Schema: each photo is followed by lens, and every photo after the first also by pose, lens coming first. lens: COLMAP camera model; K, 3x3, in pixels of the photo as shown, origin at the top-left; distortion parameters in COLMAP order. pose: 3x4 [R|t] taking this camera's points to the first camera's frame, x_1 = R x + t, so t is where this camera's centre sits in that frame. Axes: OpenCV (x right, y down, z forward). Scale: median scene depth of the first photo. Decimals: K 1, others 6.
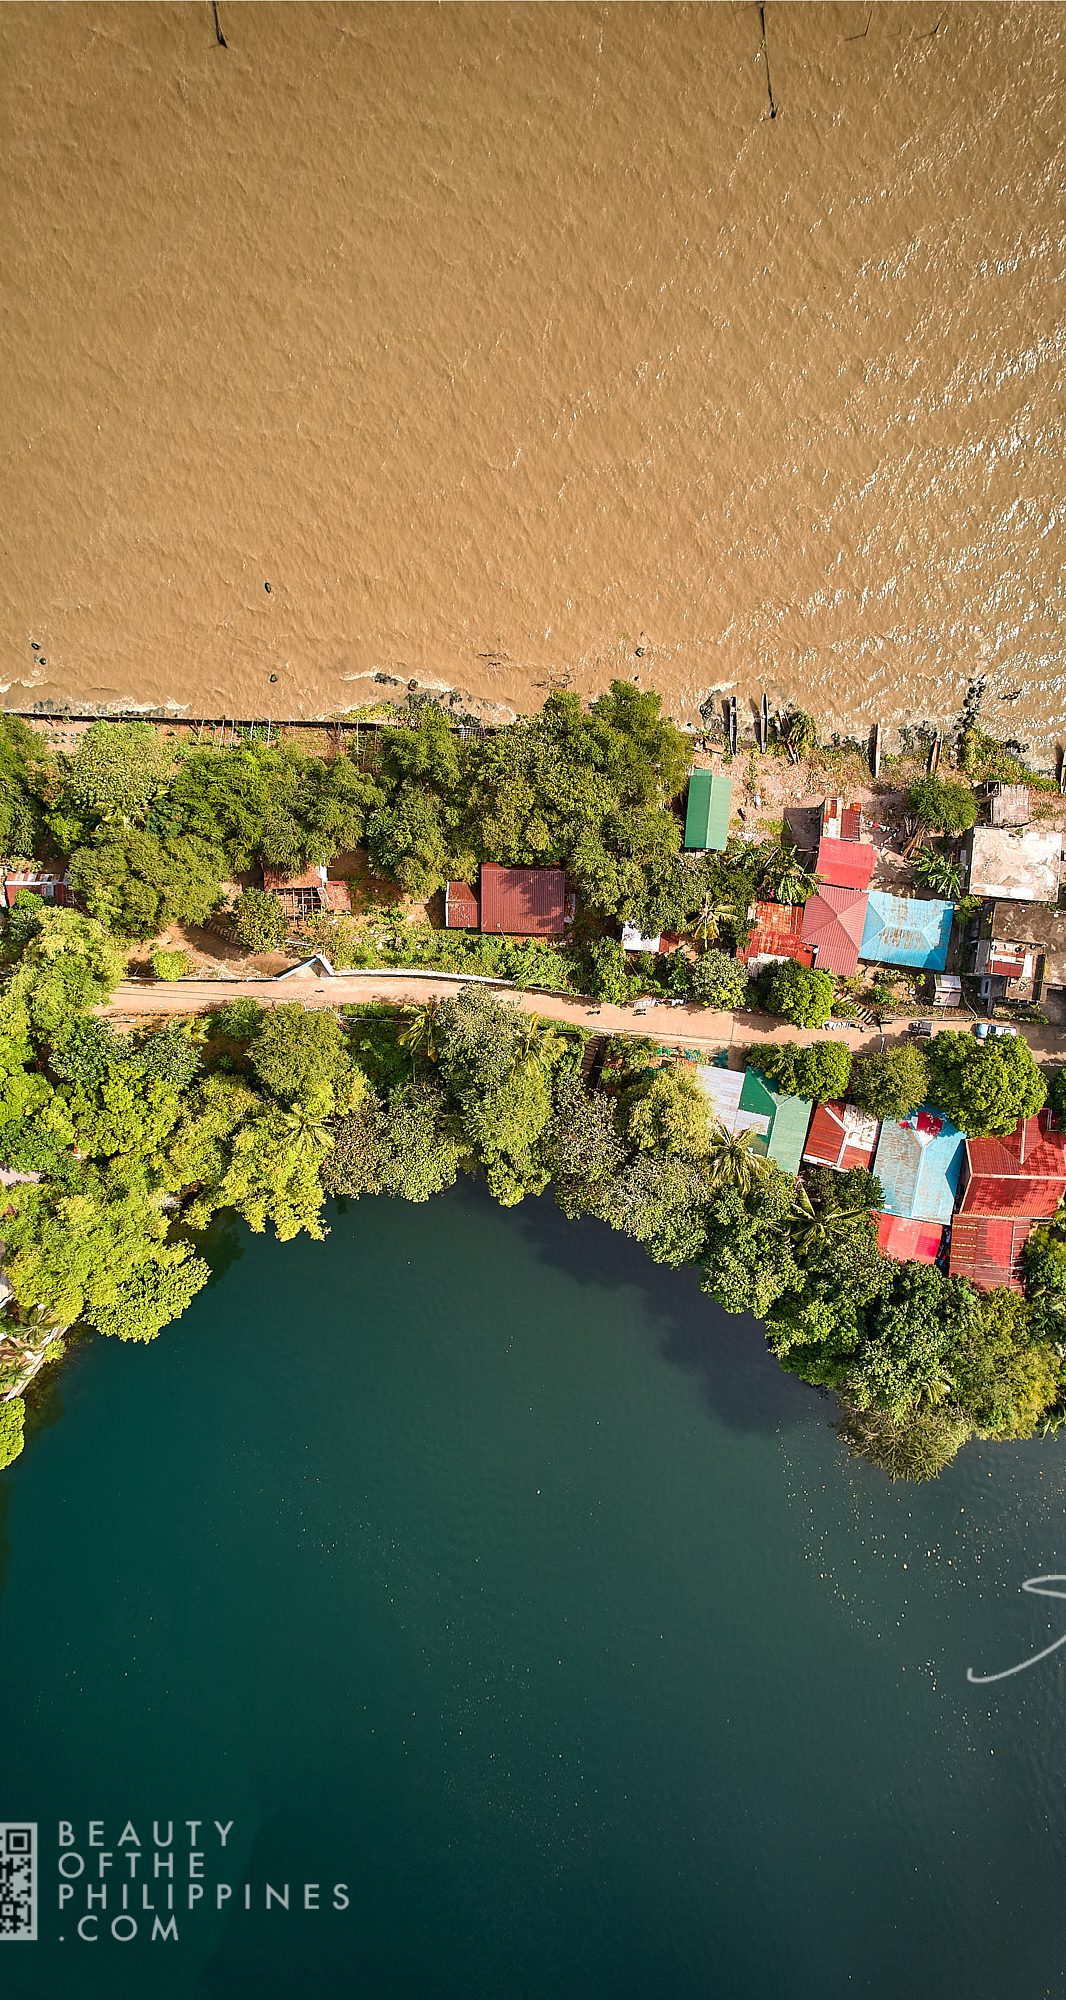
lens RADIAL K [[1018.6, 0, 533.0], [0, 1018.6, 1000.0], [0, 0, 1]] dist [-0.053094, 0.000041]
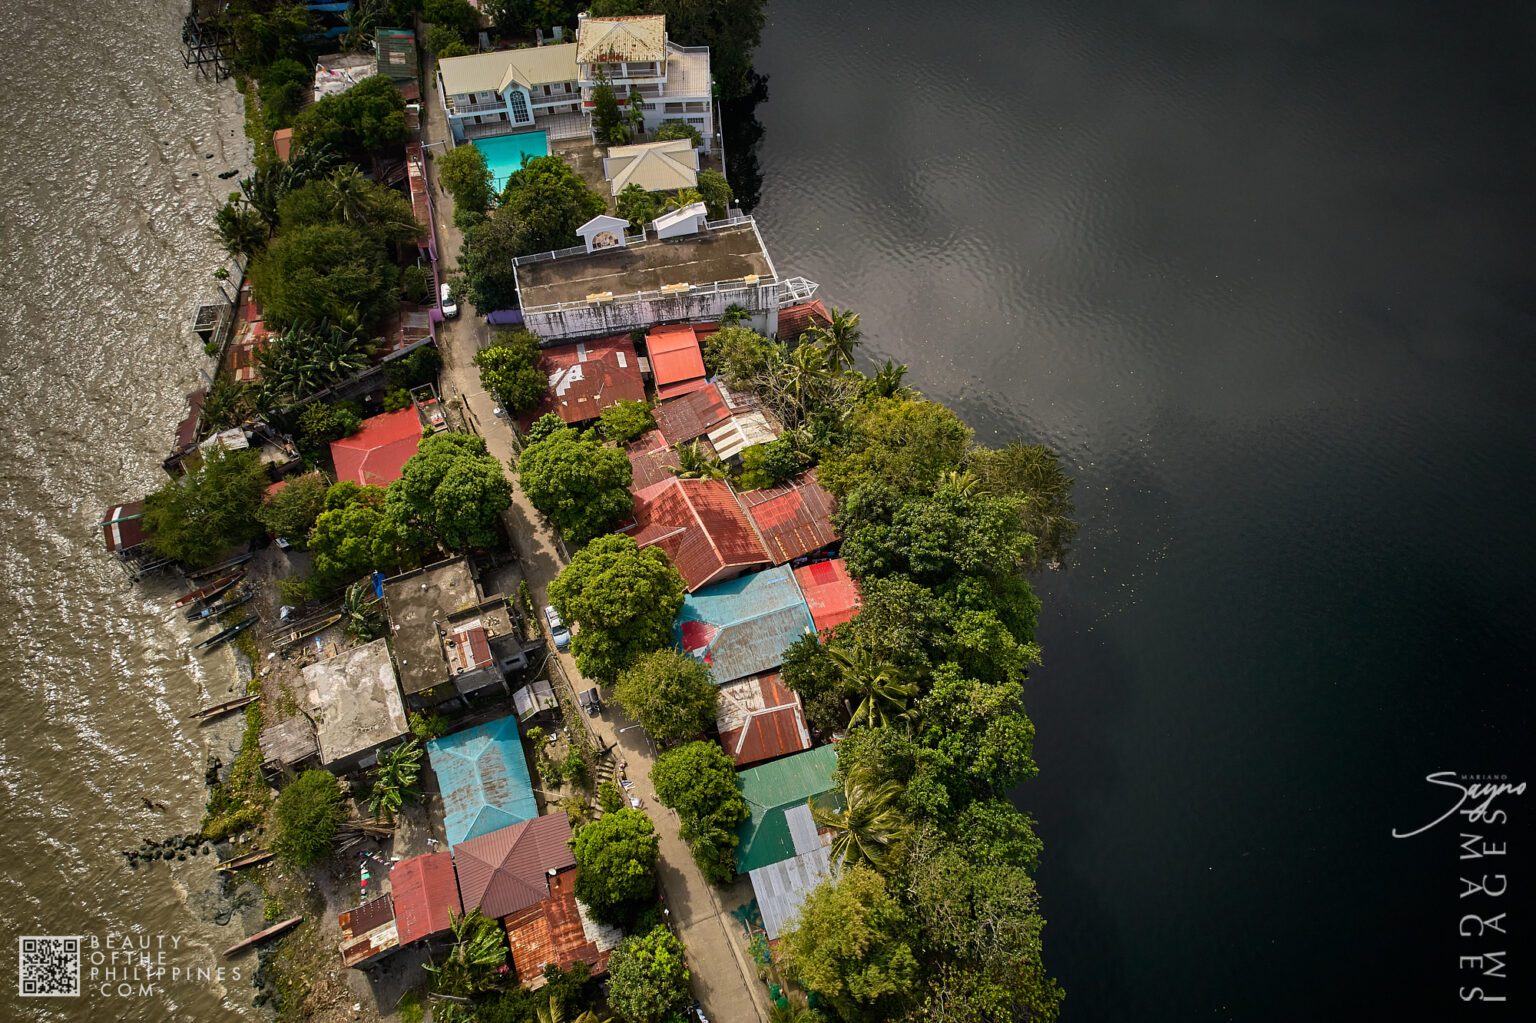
lens RADIAL K [[973.9, 0, 772.7], [0, 973.9, 514.6], [0, 0, 1]] dist [-0.071304, 0.057593]
pose [[-0.494265, -0.714278, 0.495488, 0.043595], [0.869311, -0.406329, 0.281416, -0.001915], [0.000322, 0.569827, 0.821765, 0.298848]]
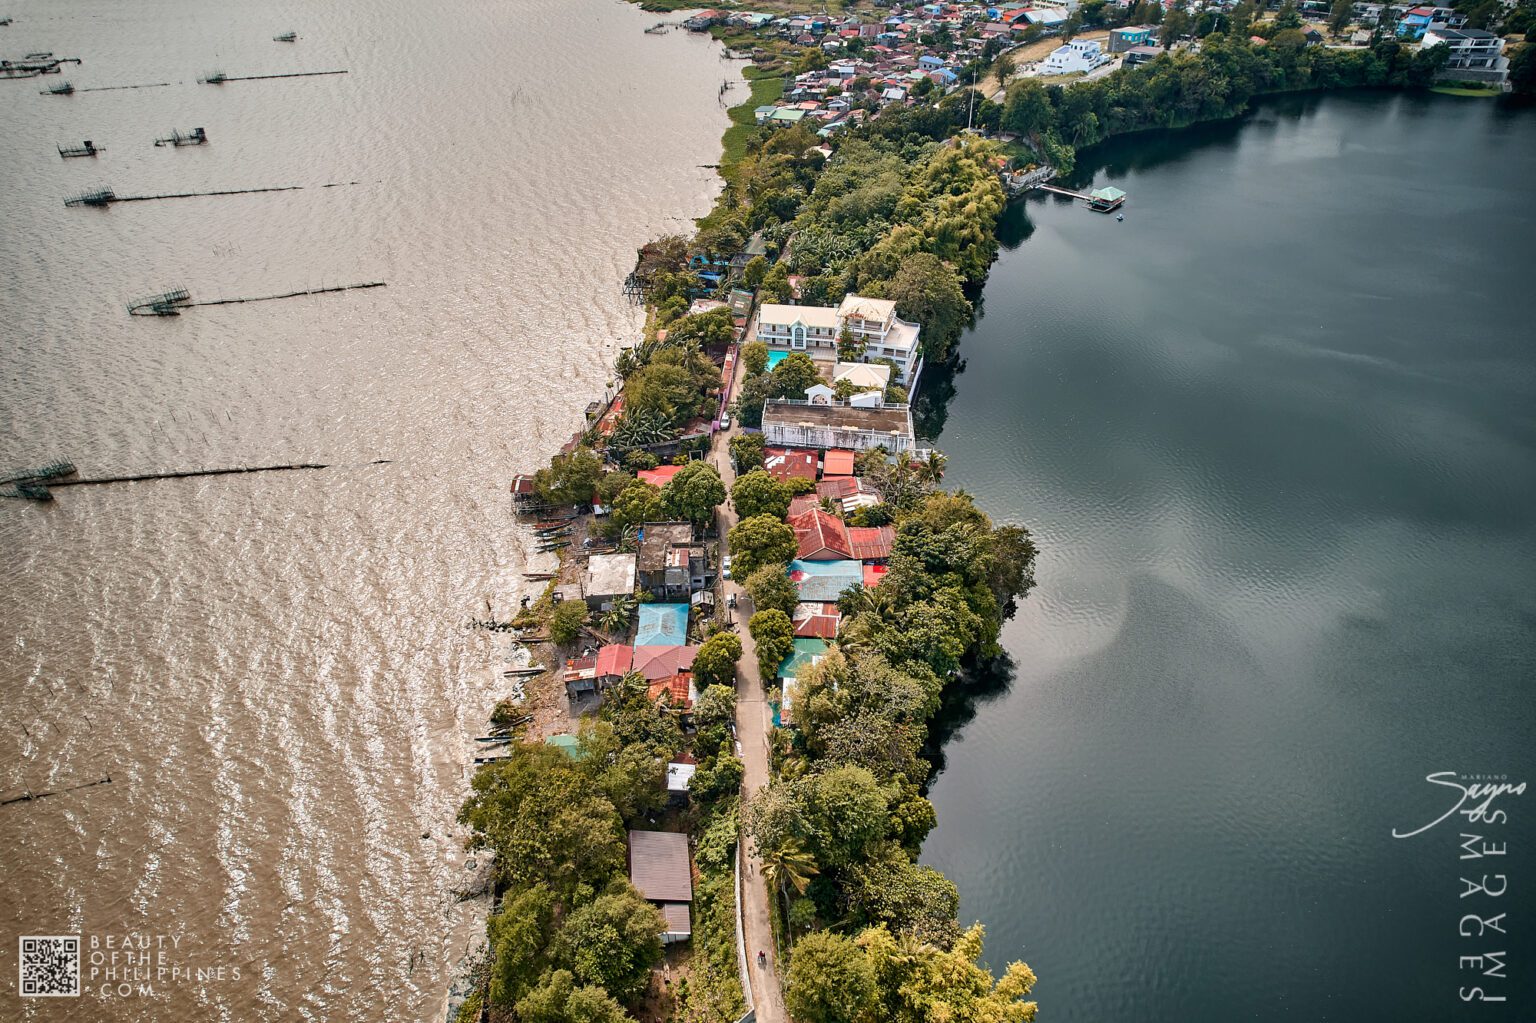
lens RADIAL K [[973.9, 0, 772.7], [0, 973.9, 514.6], [0, 0, 1]] dist [-0.071304, 0.057593]
pose [[-0.158843, -0.578661, 0.799950, -0.652451], [0.987302, -0.094684, 0.127553, -0.078060], [0.001932, 0.810053, 0.586353, 0.111070]]
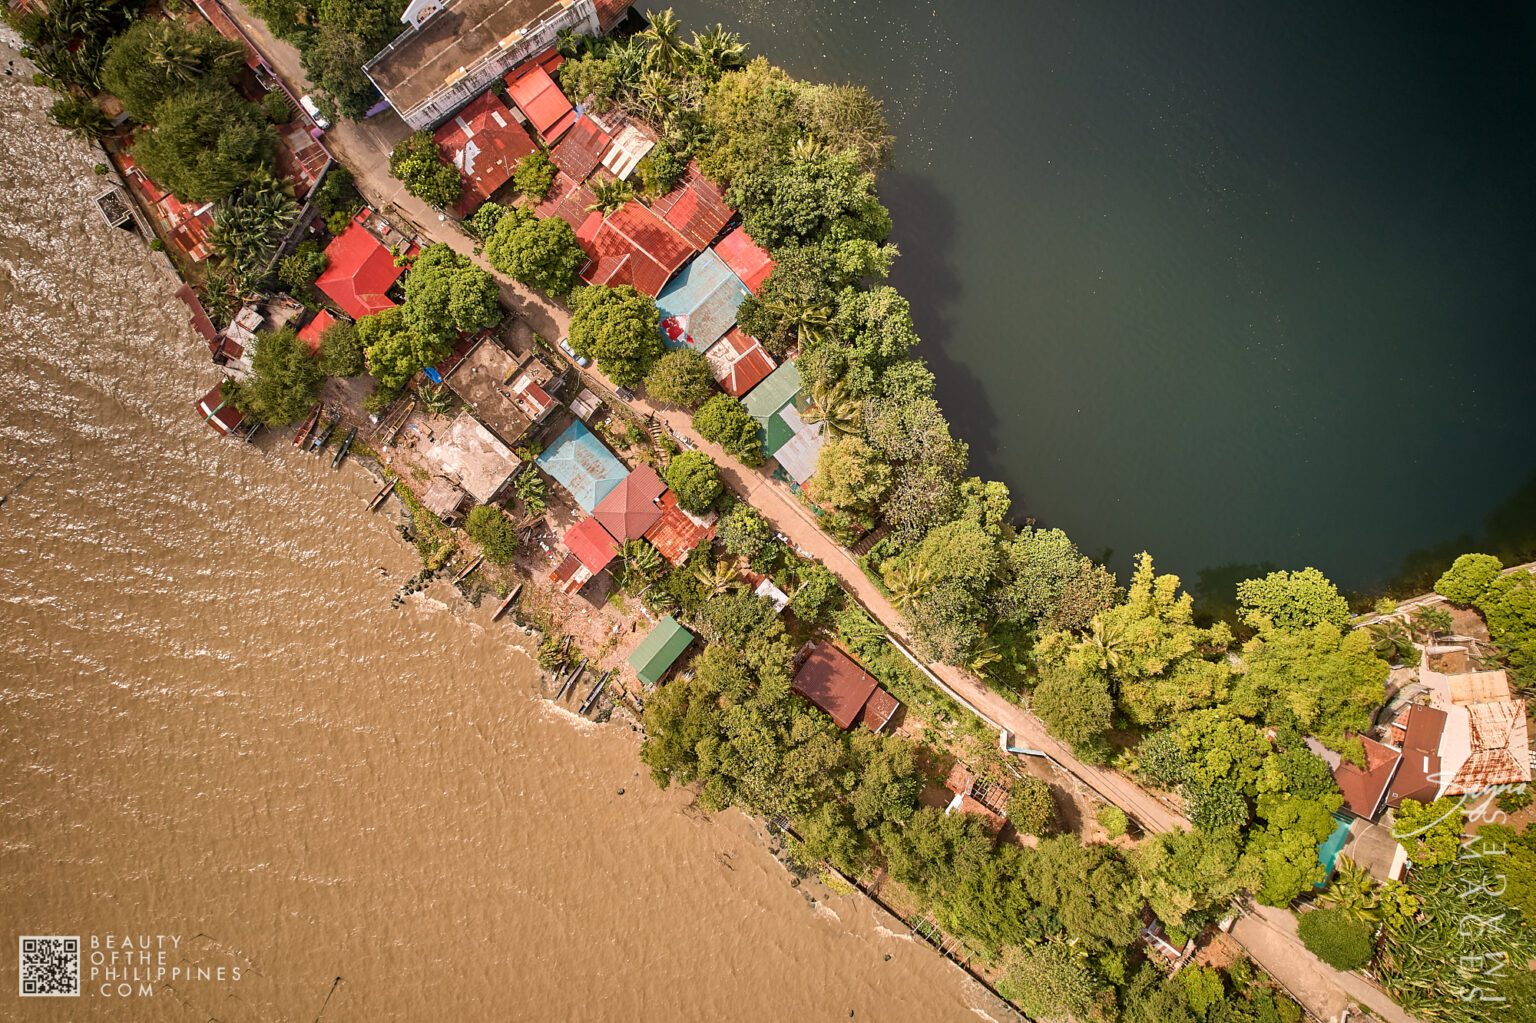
lens RADIAL K [[973.9, 0, 772.7], [0, 973.9, 514.6], [0, 0, 1]] dist [-0.071304, 0.057593]
pose [[-0.805660, -0.592363, 0.004319, 0.163571], [0.592340, -0.805669, -0.005603, 0.023319], [0.006799, -0.001956, 0.999975, -0.119108]]
